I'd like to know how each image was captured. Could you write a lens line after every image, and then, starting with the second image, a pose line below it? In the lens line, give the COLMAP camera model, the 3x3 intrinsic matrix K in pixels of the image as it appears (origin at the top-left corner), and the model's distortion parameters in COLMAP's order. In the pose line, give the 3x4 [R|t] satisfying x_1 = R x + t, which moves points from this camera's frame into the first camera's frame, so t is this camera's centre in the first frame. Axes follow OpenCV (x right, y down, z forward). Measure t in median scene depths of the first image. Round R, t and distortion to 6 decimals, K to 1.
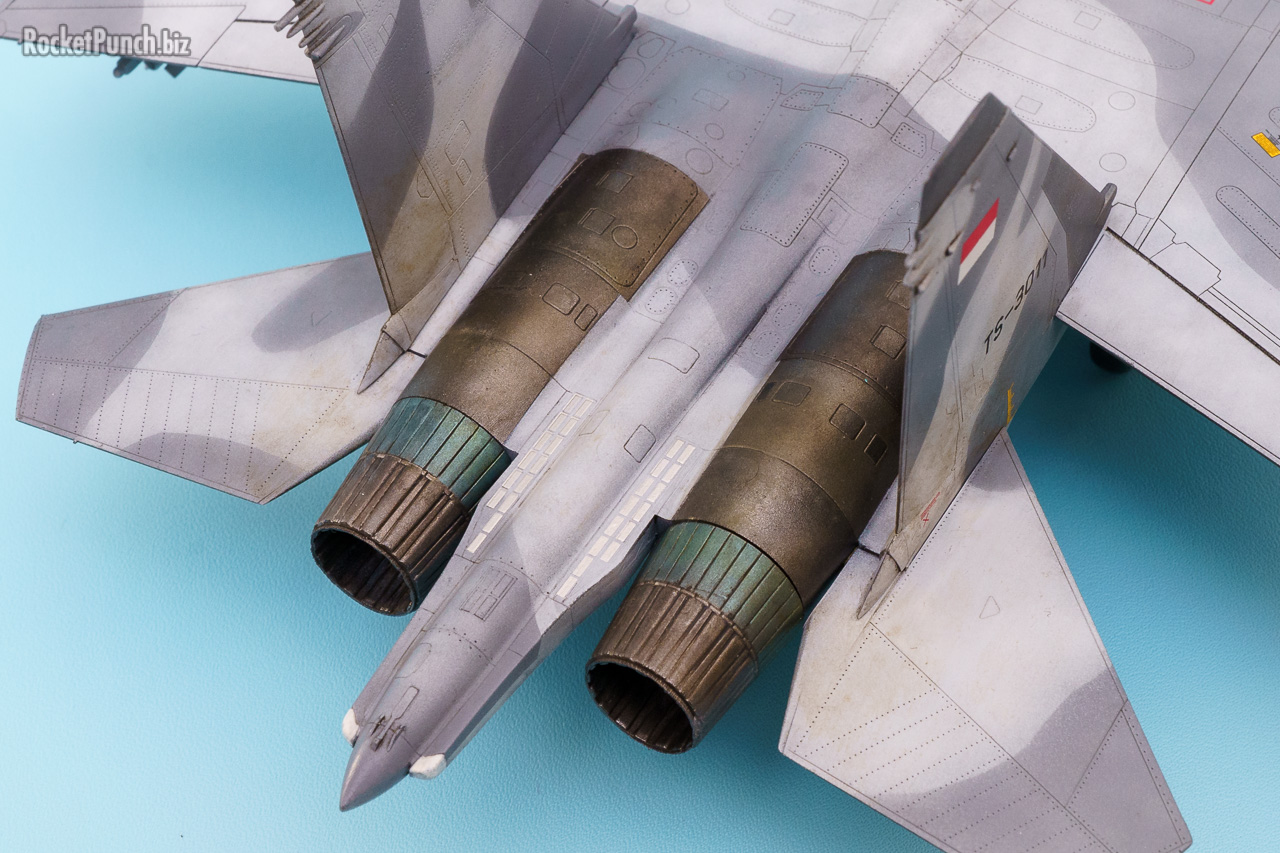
lens RADIAL K [[2541.3, 0, 638.4], [0, 2541.3, 427.3], [0, 0, 1]] dist [0.006885, 0.000000]
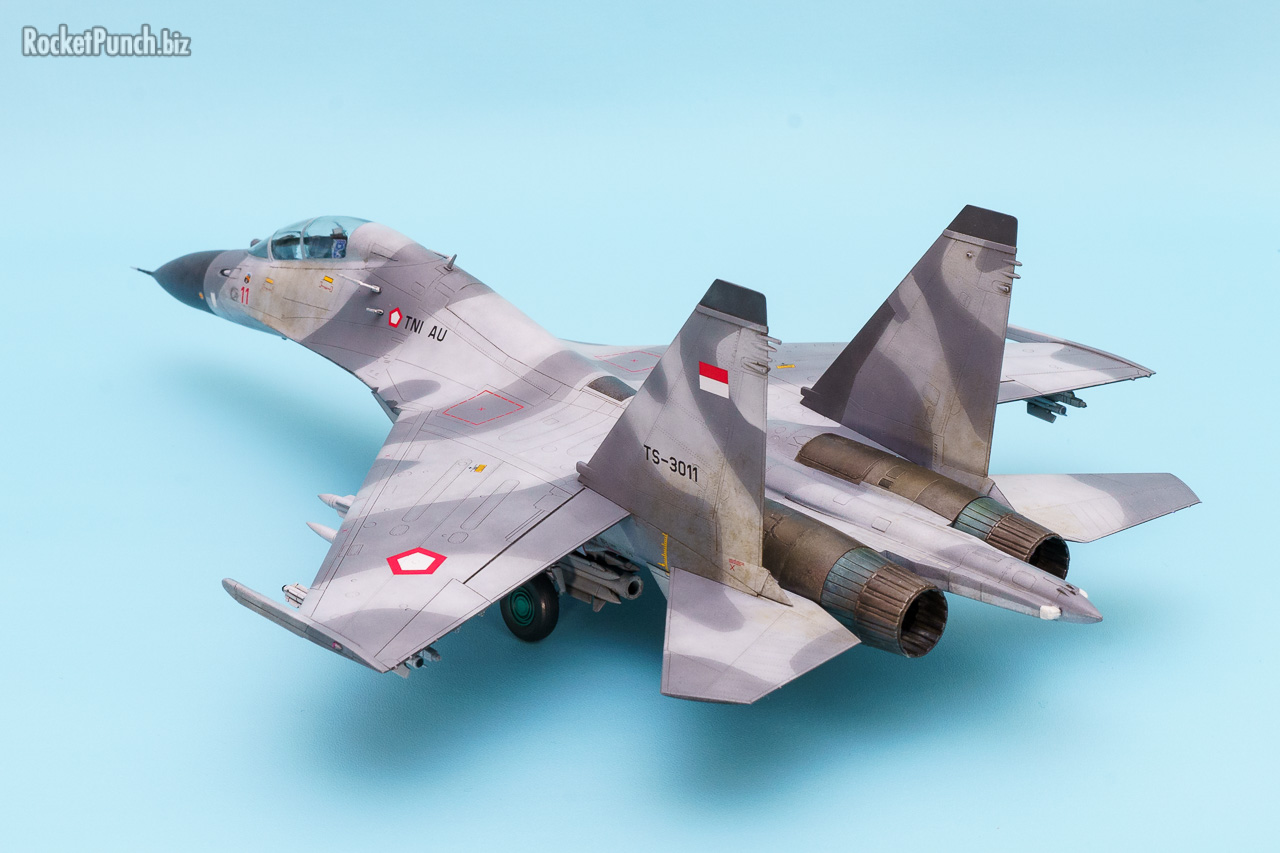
lens RADIAL K [[2541.3, 0, 641.5], [0, 2541.3, 412.9], [0, 0, 1]] dist [0.006885, 0.000000]
pose [[0.287327, -0.300802, 0.909374, -1.609998], [0.728103, 0.685460, -0.003316, -0.166458], [-0.622342, 0.663071, 0.415966, 0.296342]]
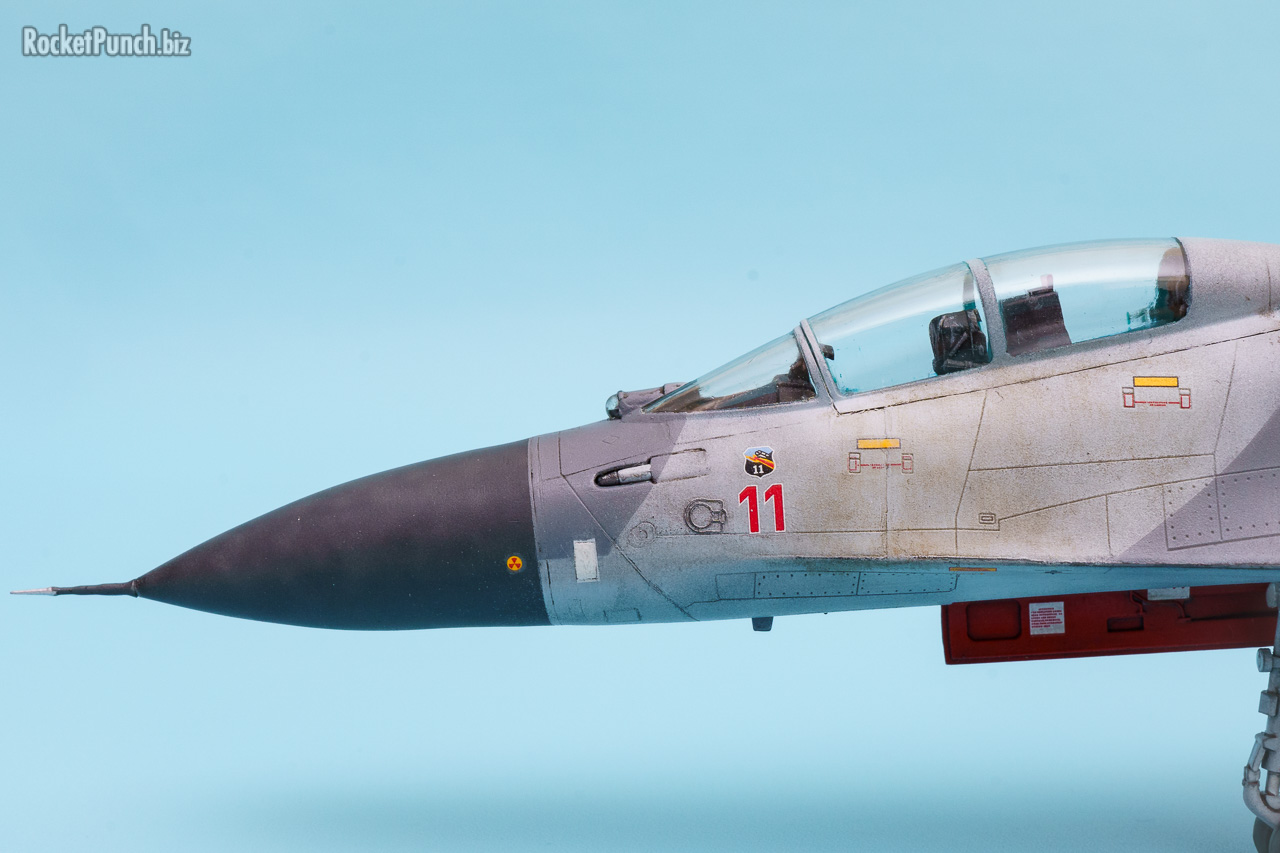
lens RADIAL K [[1972.6, 0, 637.3], [0, 1972.6, 422.0], [0, 0, 1]] dist [-0.002126, 0.000000]
pose [[-0.500590, -0.073774, 0.862535, -0.183970], [0.664840, 0.605365, 0.437631, -0.817401], [-0.554435, 0.792521, -0.253992, 1.528547]]
